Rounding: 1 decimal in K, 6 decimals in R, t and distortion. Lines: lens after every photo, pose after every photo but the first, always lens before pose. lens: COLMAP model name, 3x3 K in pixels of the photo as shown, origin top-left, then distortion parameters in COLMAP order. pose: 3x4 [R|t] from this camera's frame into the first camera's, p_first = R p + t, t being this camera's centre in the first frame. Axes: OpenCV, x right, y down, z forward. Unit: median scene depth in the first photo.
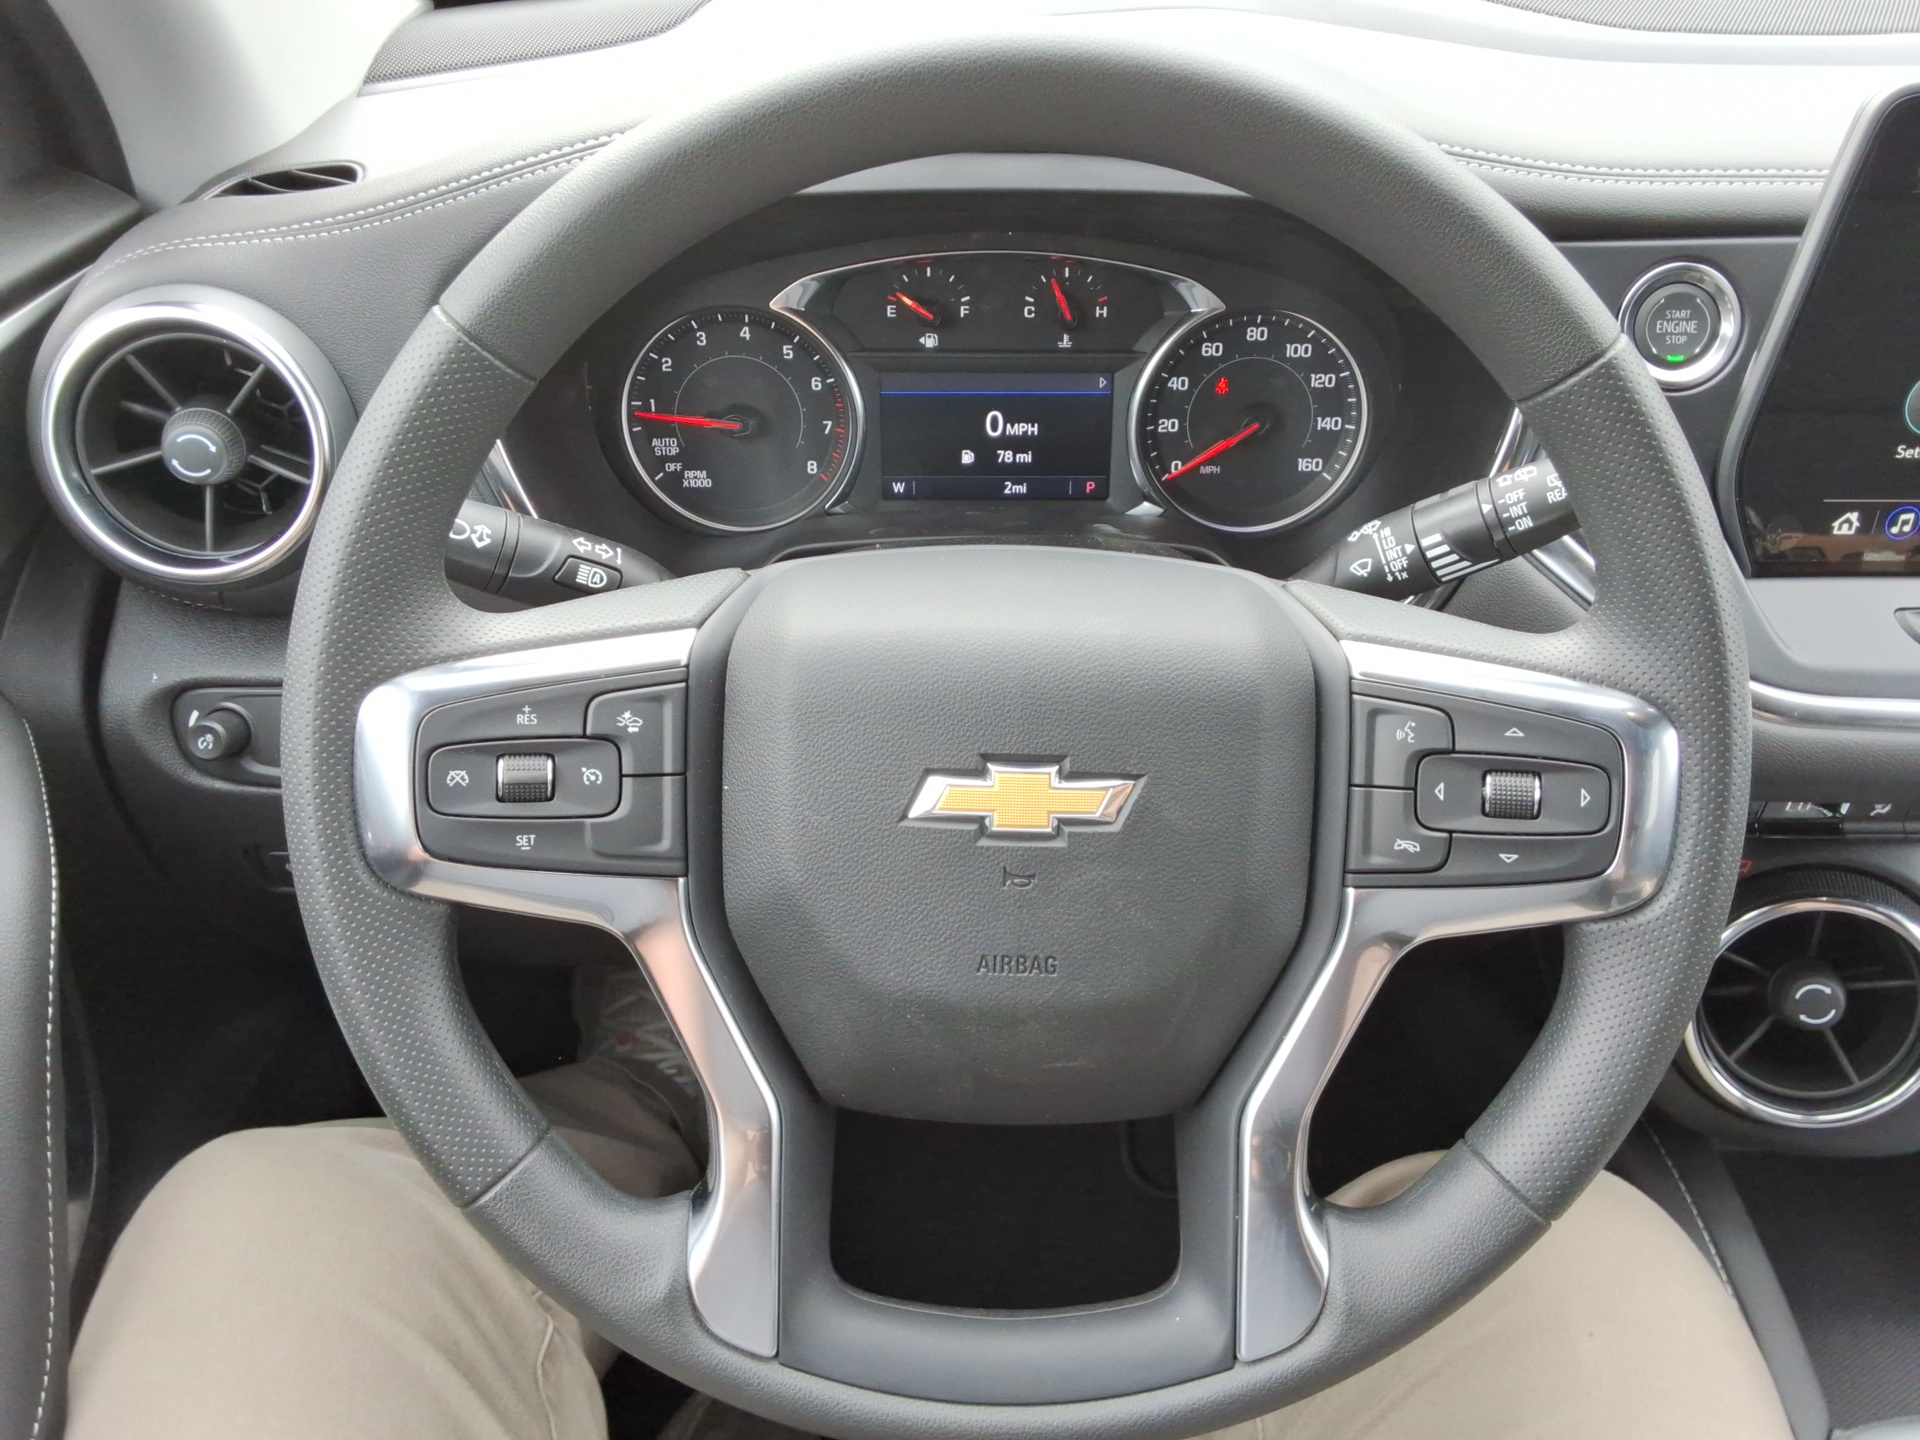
lens RADIAL K [[1540.9, 0, 977.1], [0, 1540.9, 710.5], [0, 0, 1]] dist [0.106785, -0.168963]
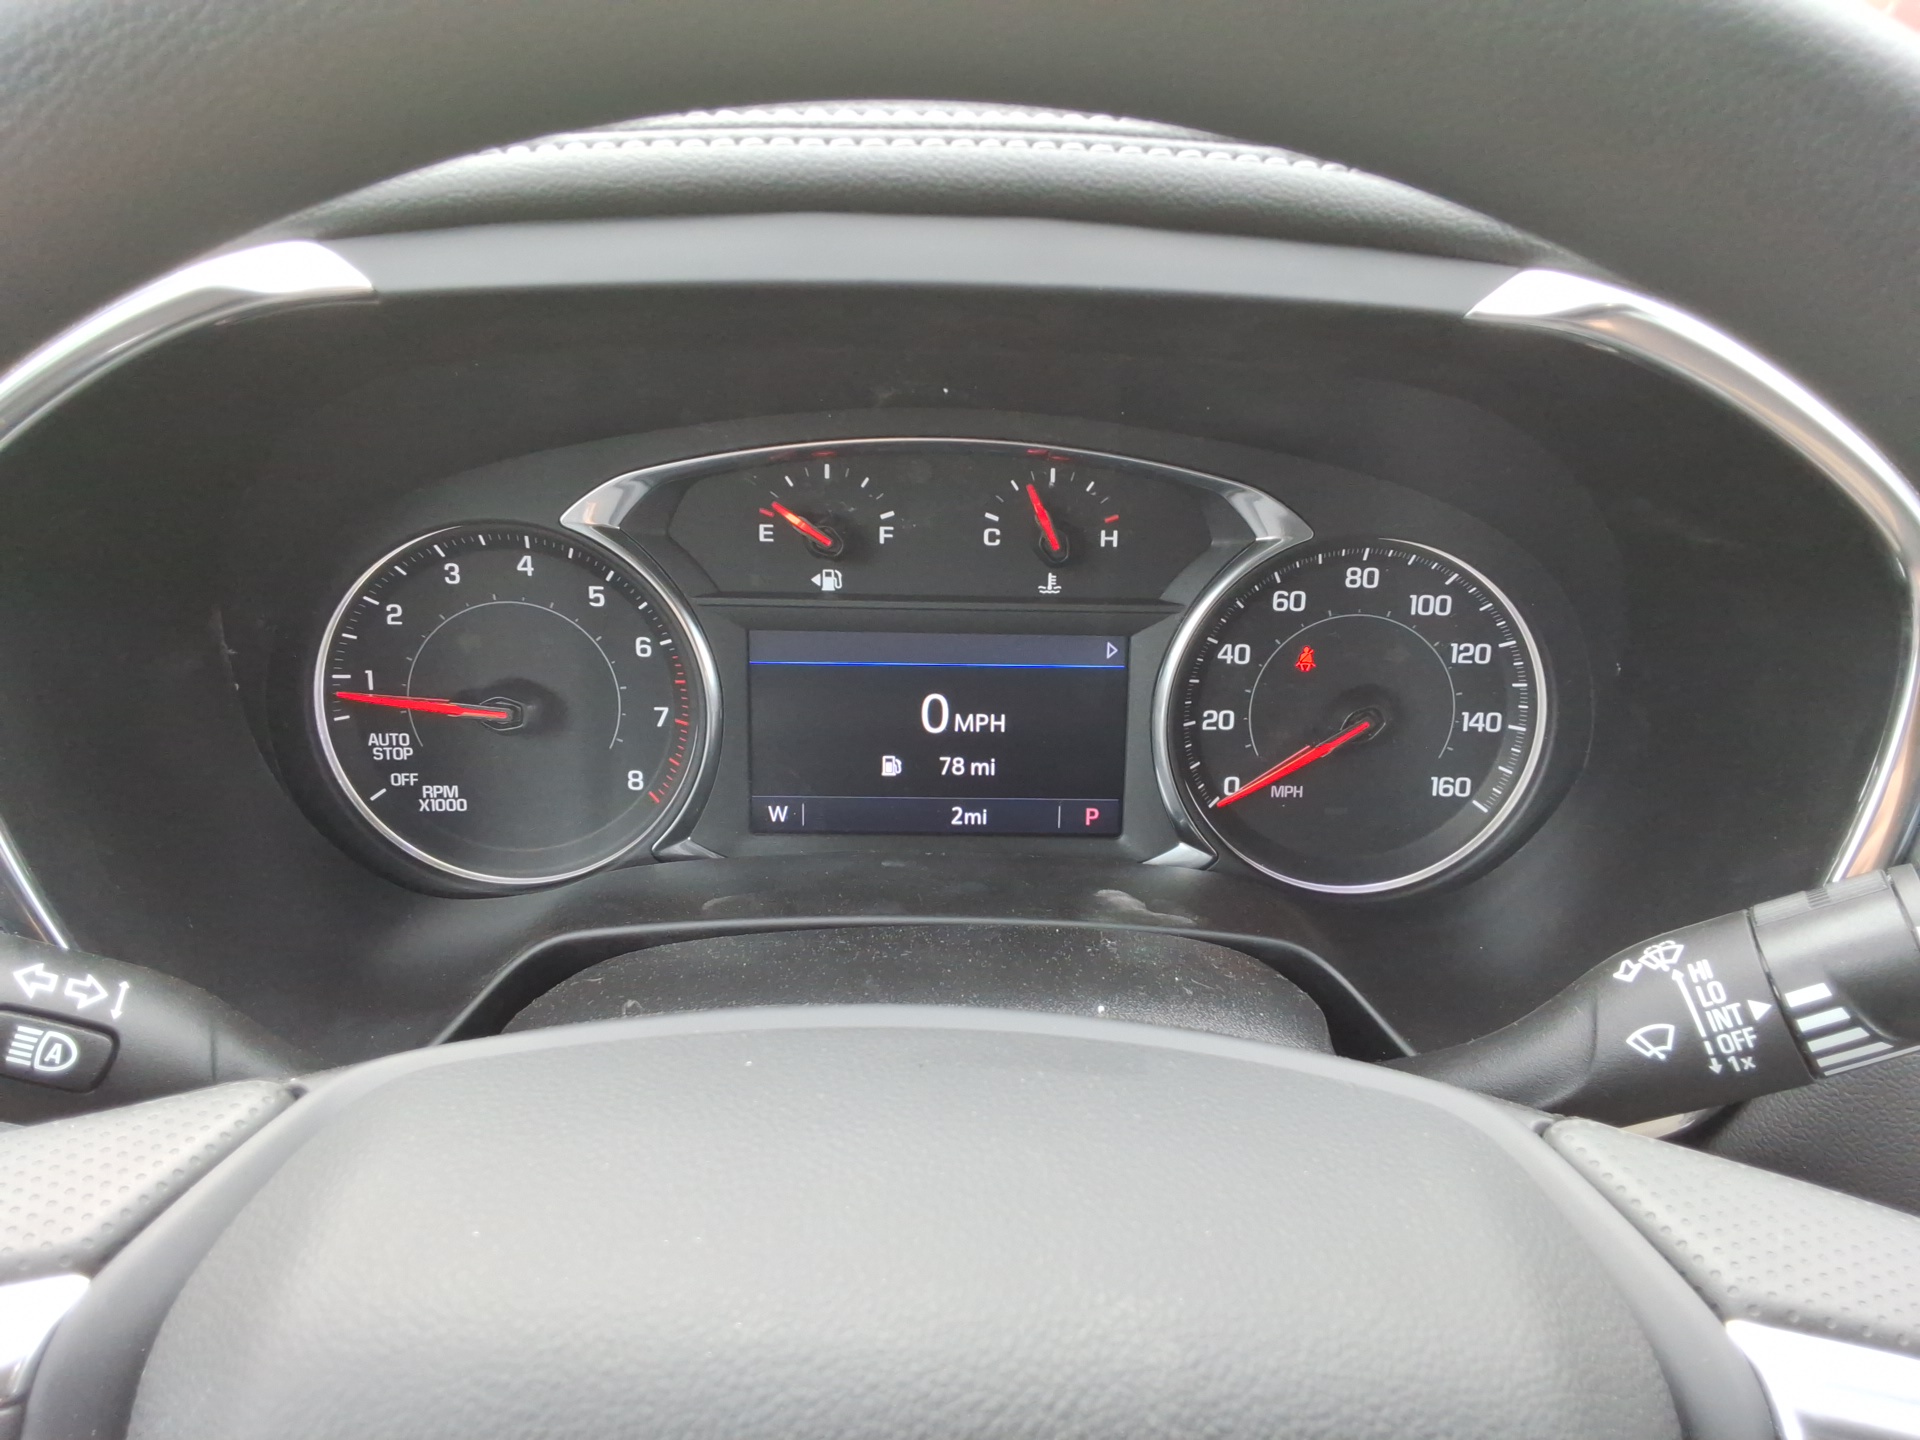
lens RADIAL K [[1540.9, 0, 986.9], [0, 1540.9, 646.1], [0, 0, 1]] dist [0.106785, -0.168963]
pose [[0.999921, 0.012042, 0.003605, 0.034852], [-0.011092, 0.980183, -0.197781, -0.108777], [-0.005916, 0.197726, 0.980240, 0.473625]]
